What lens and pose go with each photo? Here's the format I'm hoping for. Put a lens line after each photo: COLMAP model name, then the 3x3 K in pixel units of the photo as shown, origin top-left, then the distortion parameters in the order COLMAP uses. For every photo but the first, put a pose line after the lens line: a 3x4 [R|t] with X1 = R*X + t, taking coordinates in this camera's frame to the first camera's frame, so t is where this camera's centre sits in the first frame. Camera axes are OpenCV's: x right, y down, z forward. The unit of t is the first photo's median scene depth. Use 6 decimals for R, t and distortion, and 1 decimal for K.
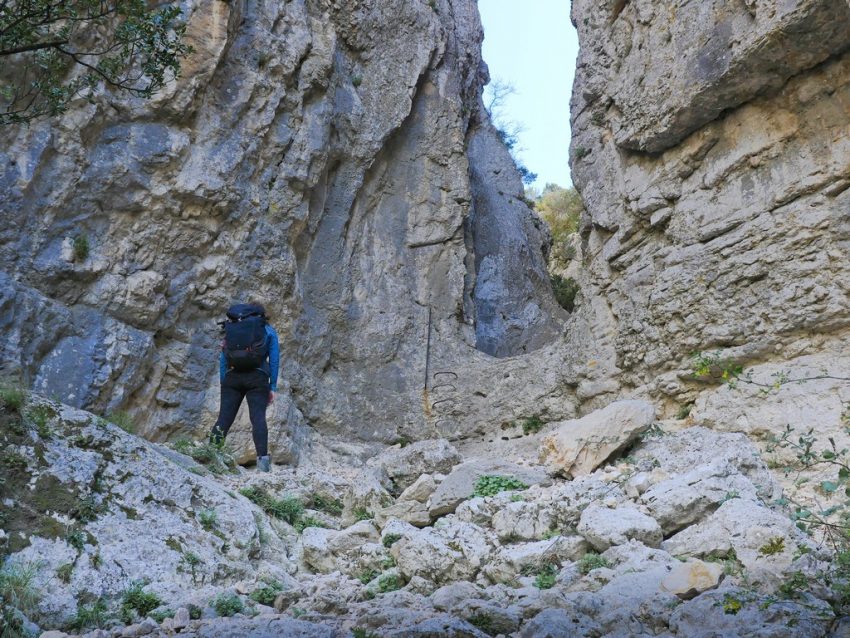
lens RADIAL K [[502.7, 0, 425.0], [0, 502.7, 319.0], [0, 0, 1]] dist [-0.004924, -0.000874]
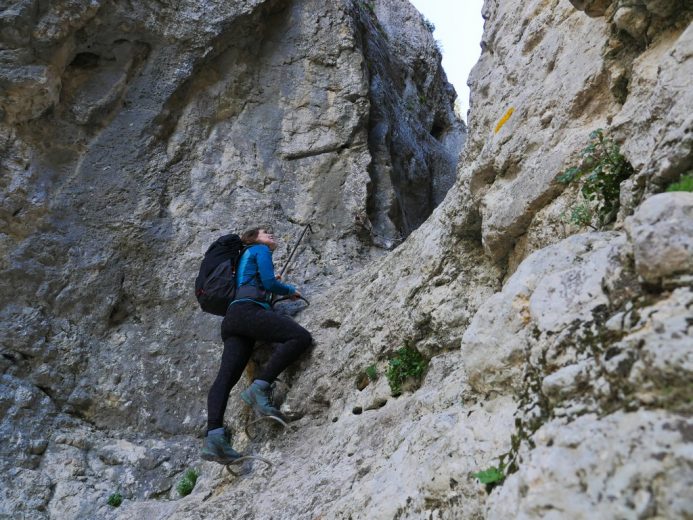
lens RADIAL K [[409.9, 0, 346.5], [0, 409.9, 260.0], [0, 0, 1]] dist [-0.004924, -0.000874]
pose [[0.963902, -0.162963, -0.210562, 0.164114], [0.133769, 0.980165, -0.146230, 0.110570], [0.230216, 0.112784, 0.966582, 0.443594]]
